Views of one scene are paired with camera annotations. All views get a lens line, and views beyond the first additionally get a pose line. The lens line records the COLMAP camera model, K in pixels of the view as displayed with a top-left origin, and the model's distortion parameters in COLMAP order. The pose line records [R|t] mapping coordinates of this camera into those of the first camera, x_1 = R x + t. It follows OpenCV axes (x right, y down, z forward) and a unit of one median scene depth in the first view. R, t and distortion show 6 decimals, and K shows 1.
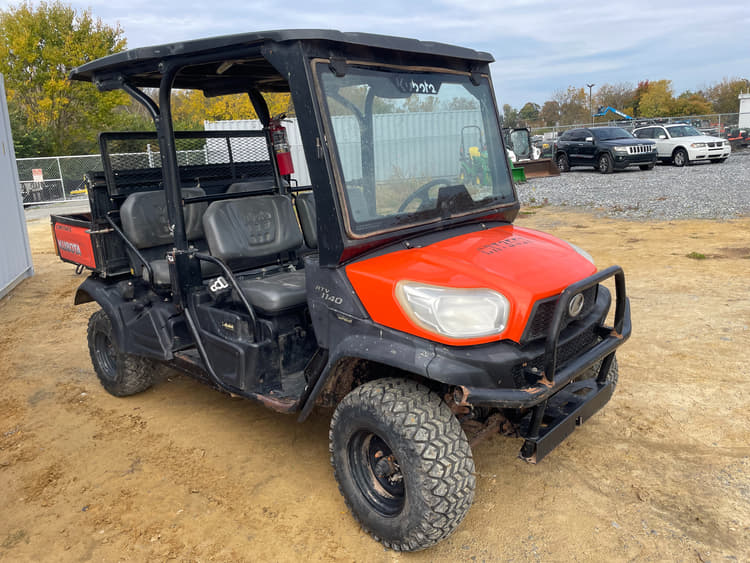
lens RADIAL K [[572.7, 0, 375.0], [0, 572.7, 281.5], [0, 0, 1]] dist [0.002854, 0.002089]
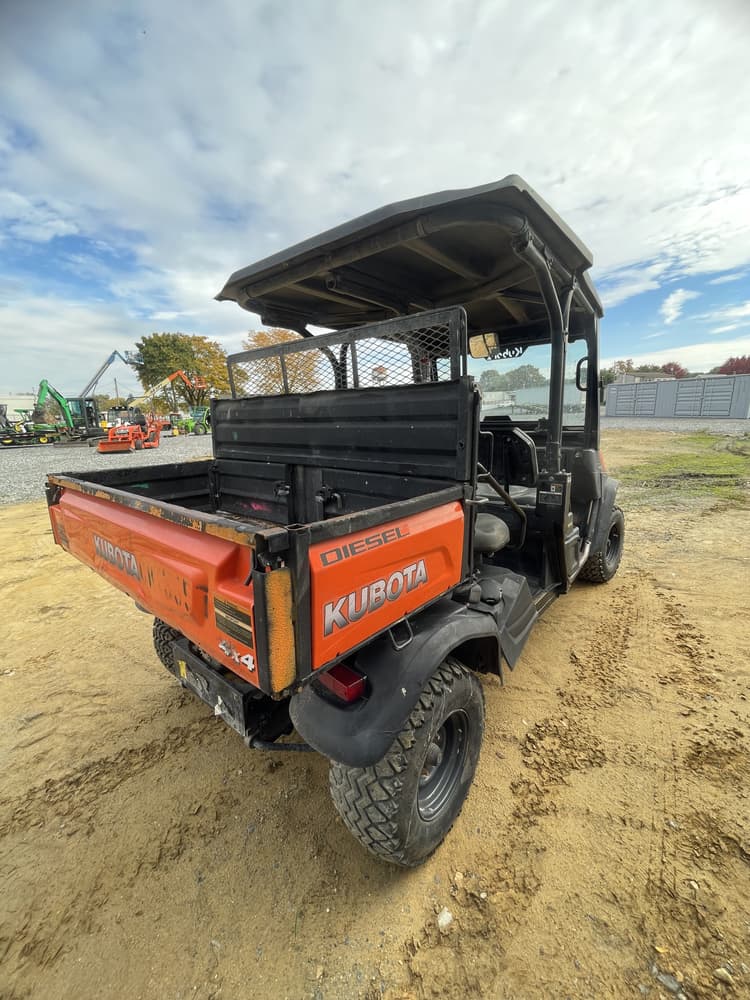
lens RADIAL K [[410.9, 0, 375.0], [0, 410.9, 500.0], [0, 0, 1]] dist [0.000254, 0.000007]
pose [[-0.042305, -0.179725, 0.982807, -0.818199], [0.271882, 0.944494, 0.184422, -0.173967], [-0.961400, 0.275009, 0.008907, 1.057903]]
